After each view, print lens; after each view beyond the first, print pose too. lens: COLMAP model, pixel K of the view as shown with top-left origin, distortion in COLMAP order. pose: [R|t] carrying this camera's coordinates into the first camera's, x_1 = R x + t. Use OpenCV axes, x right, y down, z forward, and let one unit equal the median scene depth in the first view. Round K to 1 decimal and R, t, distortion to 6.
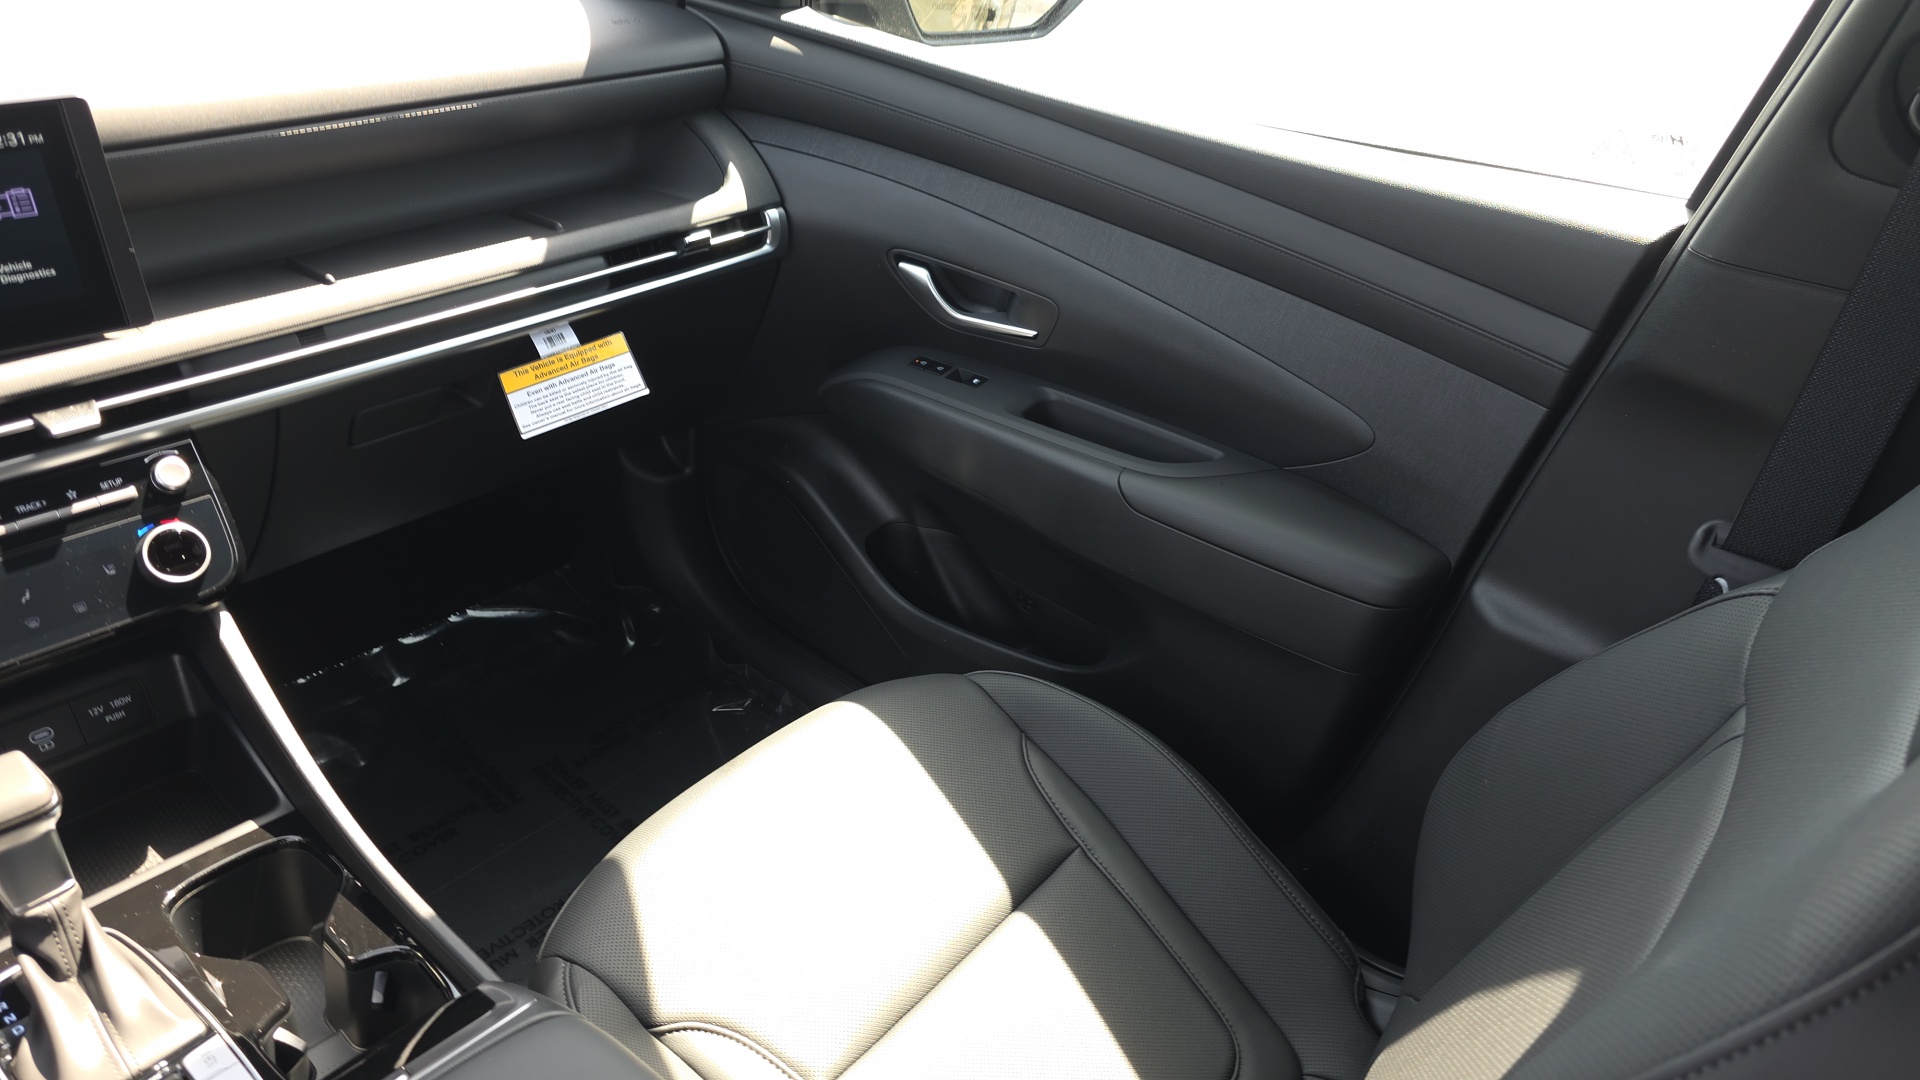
lens RADIAL K [[1296.3, 0, 961.0], [0, 1296.3, 545.4], [0, 0, 1]] dist [0.058925, -0.062316]
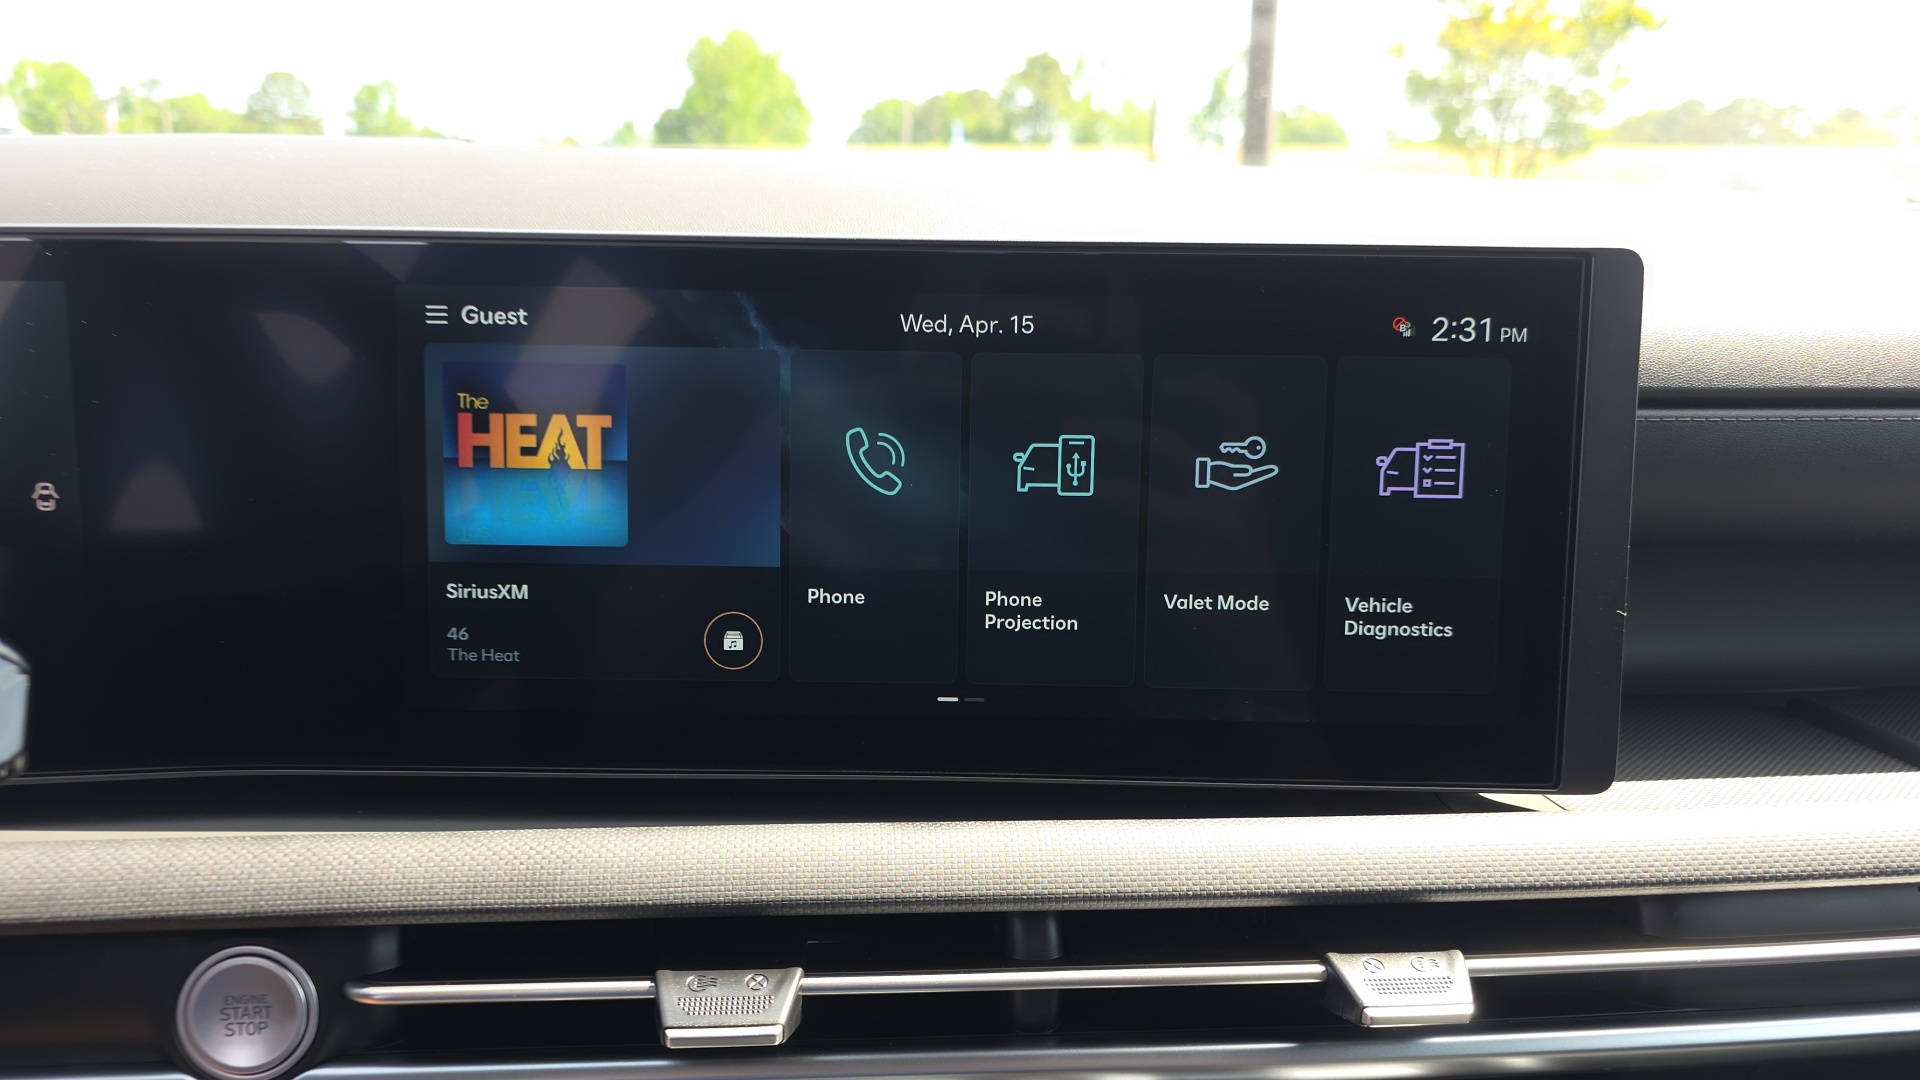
lens RADIAL K [[1296.3, 0, 947.7], [0, 1296.3, 546.4], [0, 0, 1]] dist [0.058925, -0.062316]
pose [[0.735125, 0.100128, -0.670497, -0.457352], [-0.325121, 0.919946, -0.219080, -0.075250], [0.594885, 0.379044, 0.708829, 0.510648]]
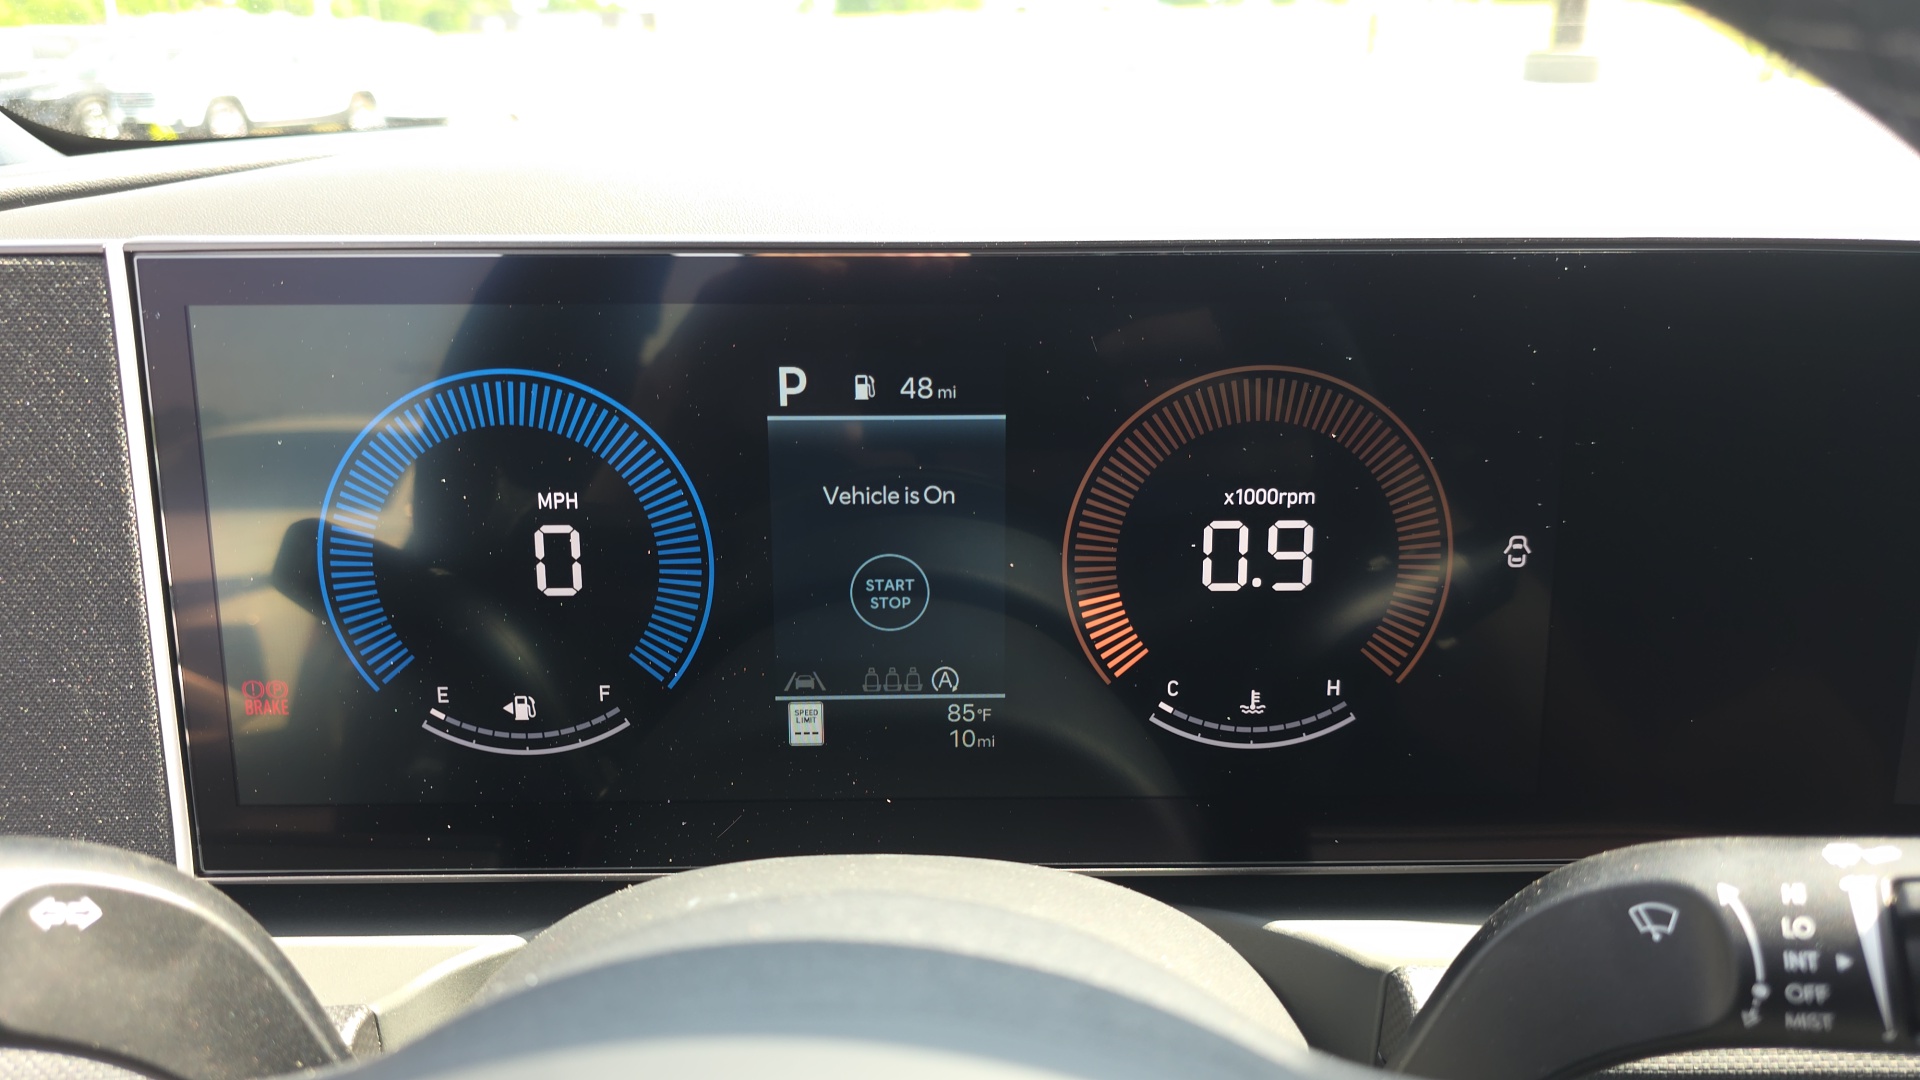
lens RADIAL K [[1296.3, 0, 960.3], [0, 1296.3, 532.2], [0, 0, 1]] dist [0.058925, -0.062316]
pose [[0.666414, 0.184793, -0.722319, -0.748540], [-0.363689, 0.926291, -0.098565, -0.010498], [0.650863, 0.328385, 0.684500, 0.308811]]
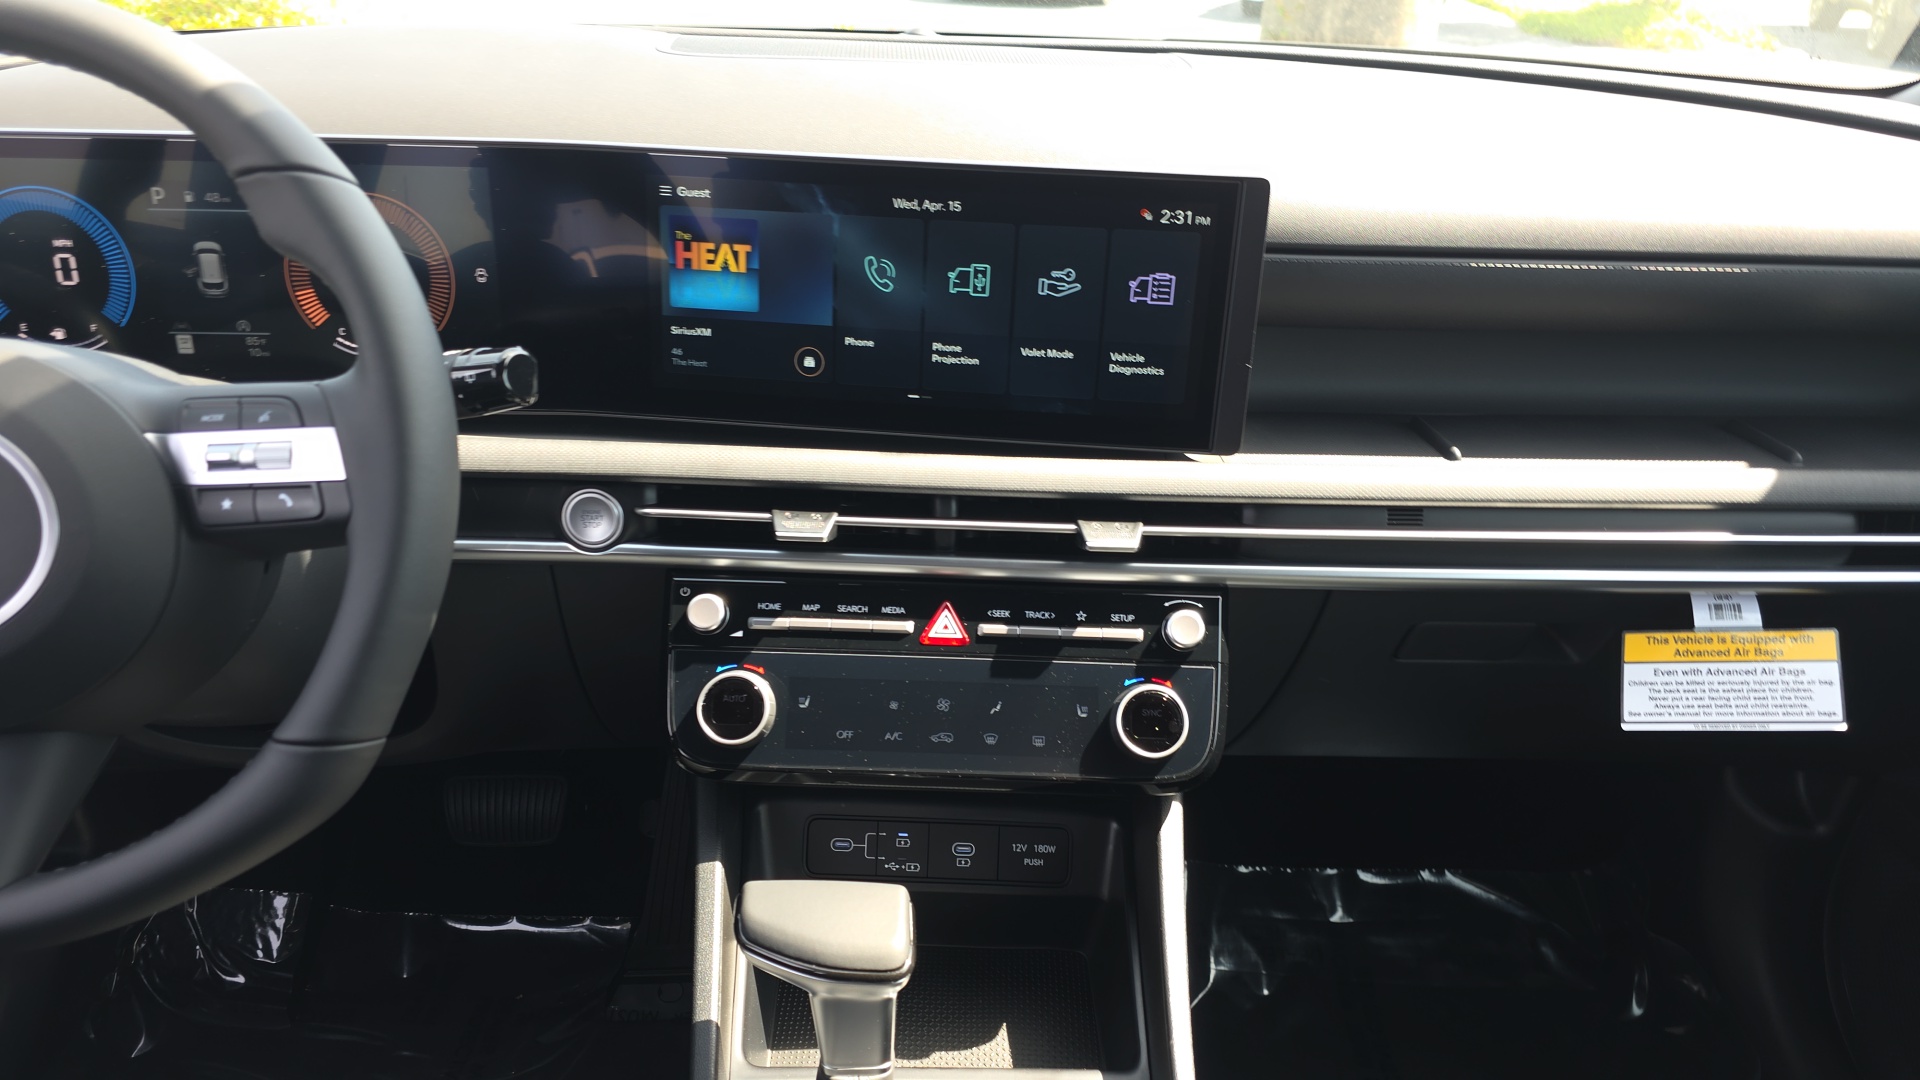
lens RADIAL K [[1296.3, 0, 956.0], [0, 1296.3, 562.3], [0, 0, 1]] dist [0.058925, -0.062316]
pose [[0.672264, 0.289025, -0.681561, -0.142000], [-0.376667, 0.926106, 0.021198, -0.051744], [0.637324, 0.242471, 0.731454, 0.277360]]
